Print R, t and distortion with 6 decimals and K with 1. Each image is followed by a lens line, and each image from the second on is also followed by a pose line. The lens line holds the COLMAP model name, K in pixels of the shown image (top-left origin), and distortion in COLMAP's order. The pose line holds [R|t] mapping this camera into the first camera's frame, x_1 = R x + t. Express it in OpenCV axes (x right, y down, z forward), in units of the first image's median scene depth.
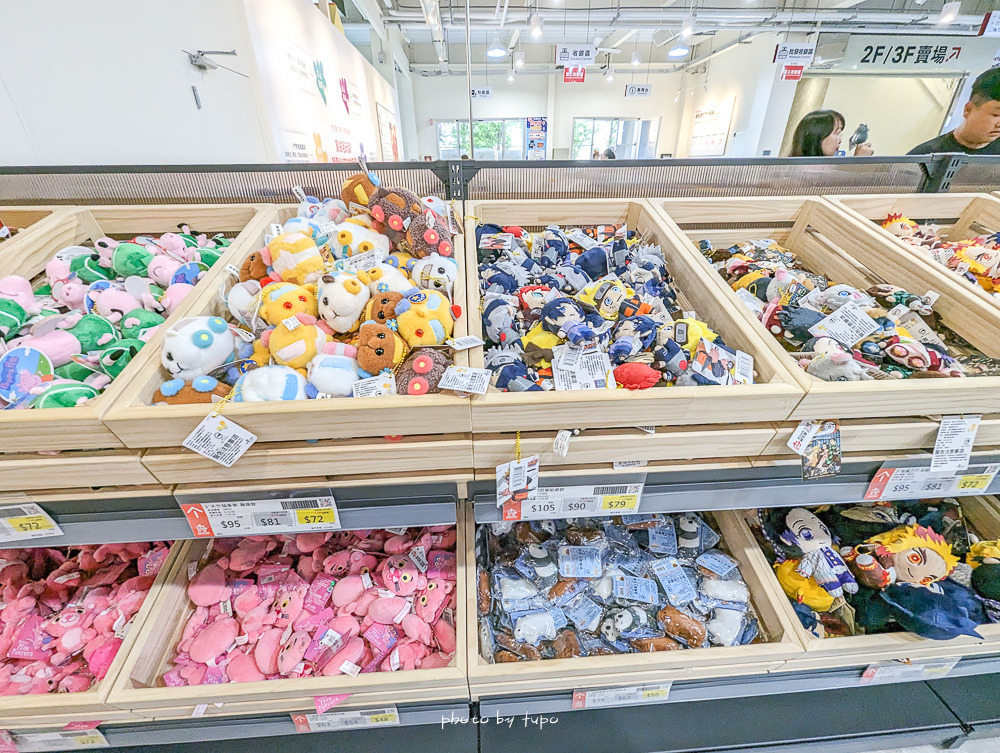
lens RADIAL K [[415.4, 0, 500.1], [0, 415.4, 384.3], [0, 0, 1]] dist [-0.007400, -0.000267]
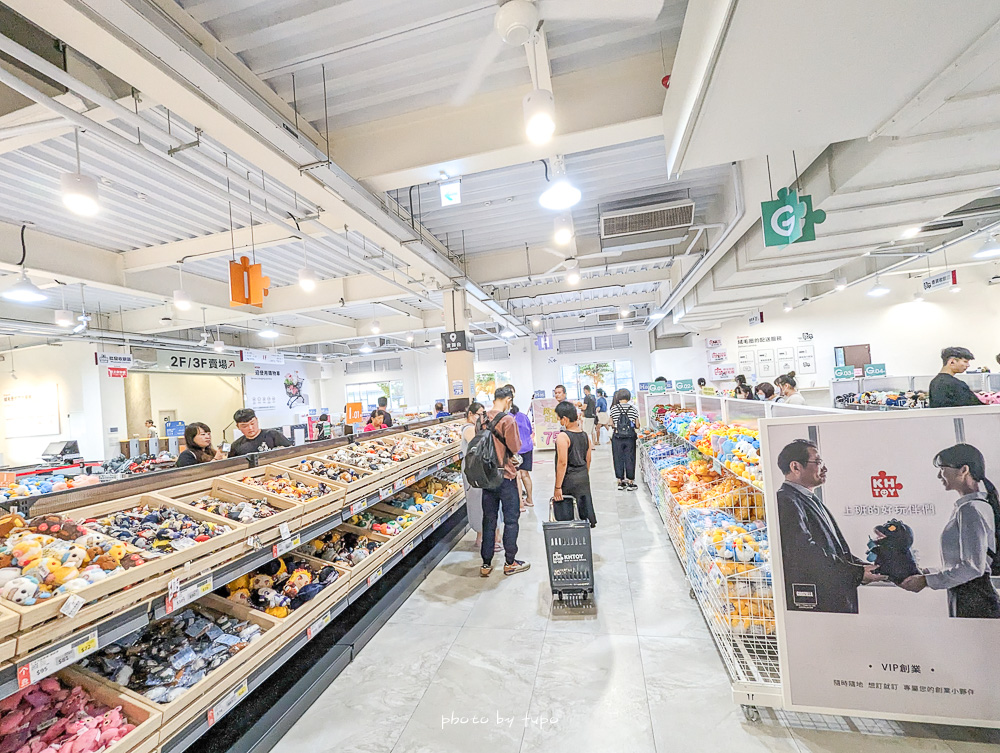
lens RADIAL K [[415.4, 0, 502.5], [0, 415.4, 386.9], [0, 0, 1]] dist [-0.007400, -0.000267]
pose [[0.268321, 0.017229, 0.963175, -1.386851], [0.512900, 0.843788, -0.157977, 0.438807], [-0.815437, 0.536401, 0.217569, -1.466621]]
